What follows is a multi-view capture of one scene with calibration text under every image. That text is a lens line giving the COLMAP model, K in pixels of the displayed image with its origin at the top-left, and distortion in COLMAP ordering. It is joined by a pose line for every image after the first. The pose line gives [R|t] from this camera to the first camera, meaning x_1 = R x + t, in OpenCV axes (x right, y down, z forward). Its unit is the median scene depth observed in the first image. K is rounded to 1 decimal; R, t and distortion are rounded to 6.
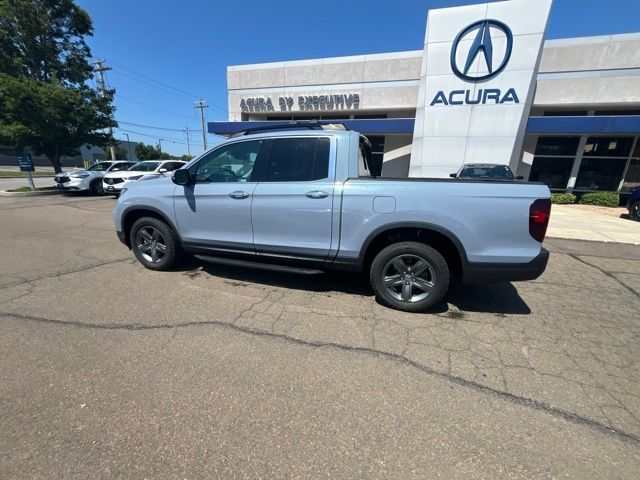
lens RADIAL K [[259.9, 0, 319.3], [0, 259.9, 241.7], [0, 0, 1]] dist [-0.002657, -0.000117]
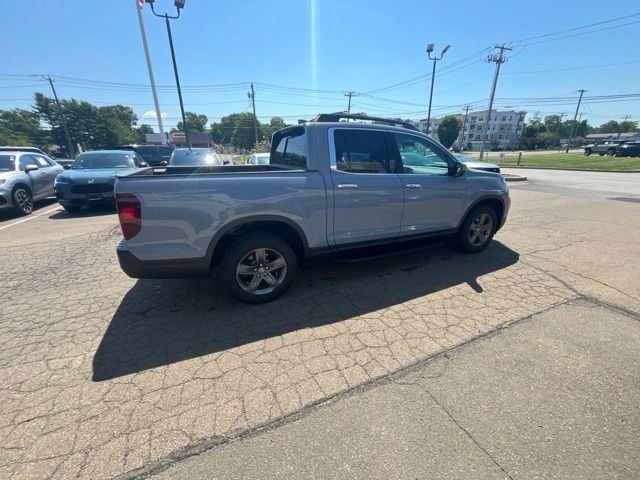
lens RADIAL K [[259.9, 0, 319.6], [0, 259.9, 241.9], [0, 0, 1]] dist [-0.002657, -0.000117]
pose [[-0.759173, 0.194927, -0.621016, 0.223166], [-0.181033, 0.853223, 0.489120, -0.151545], [0.625207, 0.483751, -0.612455, 0.539929]]
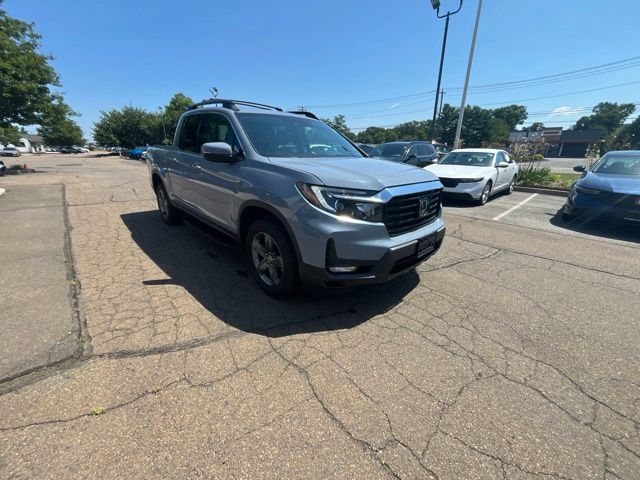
lens RADIAL K [[259.9, 0, 319.9], [0, 259.9, 242.0], [0, 0, 1]] dist [-0.002657, -0.000117]
pose [[-0.868989, -0.206789, 0.449551, -0.270974], [0.087503, 0.829959, 0.550919, -0.158488], [-0.487033, 0.518080, -0.703131, 0.573622]]
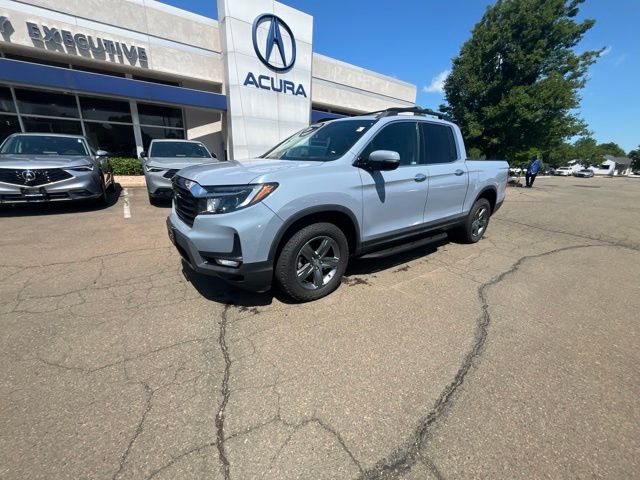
lens RADIAL K [[259.9, 0, 318.8], [0, 259.9, 240.8], [0, 0, 1]] dist [-0.002657, -0.000117]
pose [[0.600650, -0.253261, 0.758339, -0.343431], [0.198184, 0.966064, 0.165661, -0.047068], [-0.774560, 0.050786, 0.630459, 0.170659]]
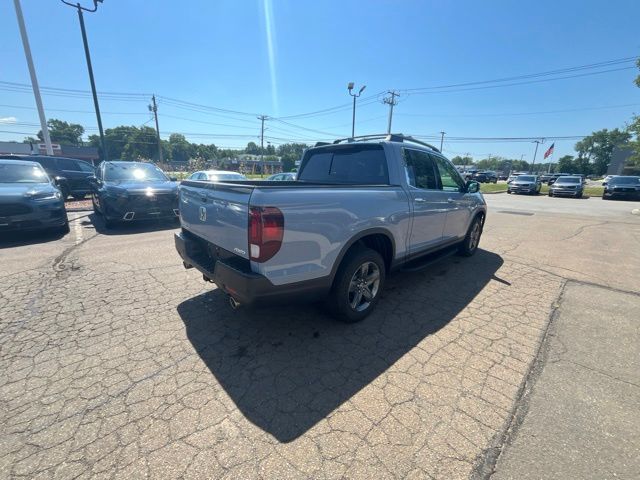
lens RADIAL K [[259.9, 0, 319.3], [0, 259.9, 241.9], [0, 0, 1]] dist [-0.002657, -0.000117]
pose [[-0.501807, 0.182734, -0.845457, 0.323707], [-0.258736, 0.900967, 0.348301, -0.110261], [0.825376, 0.393530, -0.404832, 0.424854]]
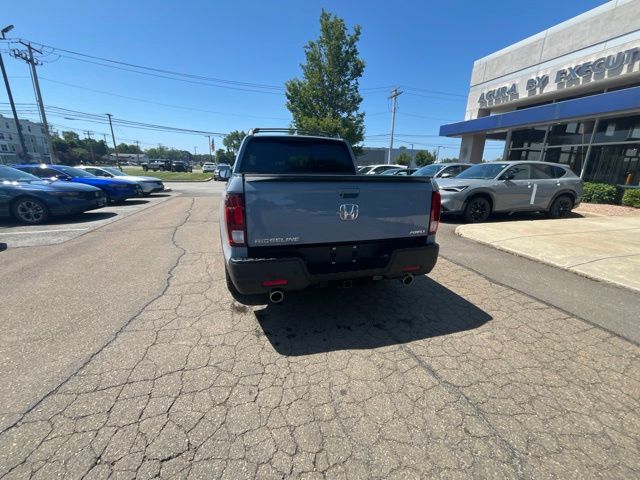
lens RADIAL K [[259.9, 0, 319.0], [0, 259.9, 241.5], [0, 0, 1]] dist [-0.002657, -0.000117]
pose [[0.541895, 0.206448, -0.814695, 0.331294], [-0.221068, 0.970239, 0.098821, -0.030378], [0.810851, 0.126552, 0.571407, 0.147993]]
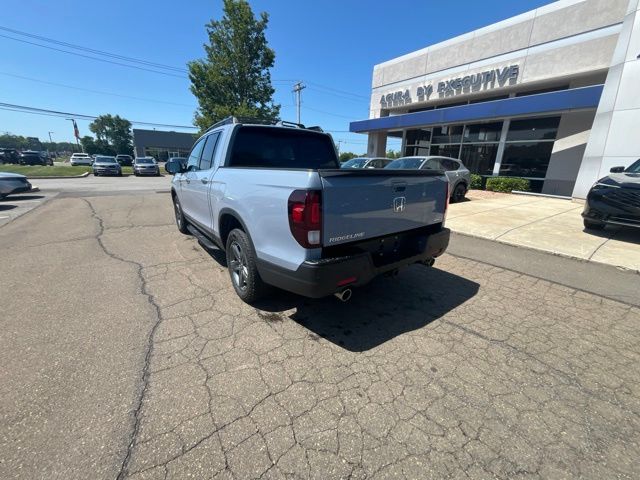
lens RADIAL K [[259.9, 0, 319.4], [0, 259.9, 241.9], [0, 0, 1]] dist [-0.002657, -0.000117]
pose [[0.801259, 0.159571, -0.576646, 0.260871], [-0.153379, 0.986355, 0.059824, -0.012998], [0.578324, 0.040511, 0.814801, 0.079629]]
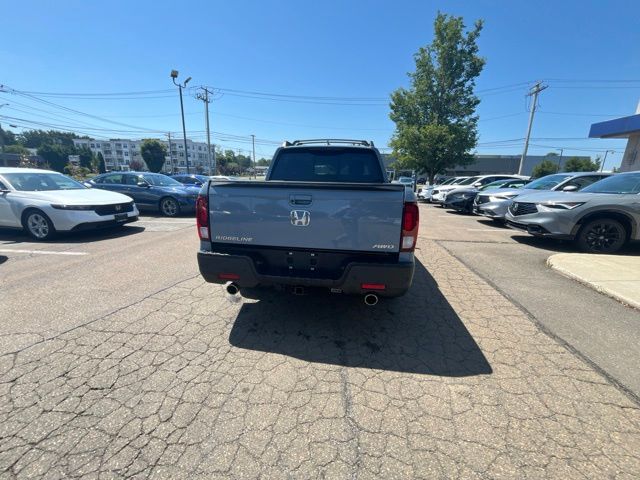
lens RADIAL K [[259.9, 0, 318.9], [0, 259.9, 241.7], [0, 0, 1]] dist [-0.002657, -0.000117]
pose [[0.155416, 0.211866, -0.964862, 0.370171], [-0.274855, 0.947436, 0.163767, -0.053949], [0.948842, 0.239745, 0.205479, 0.241495]]
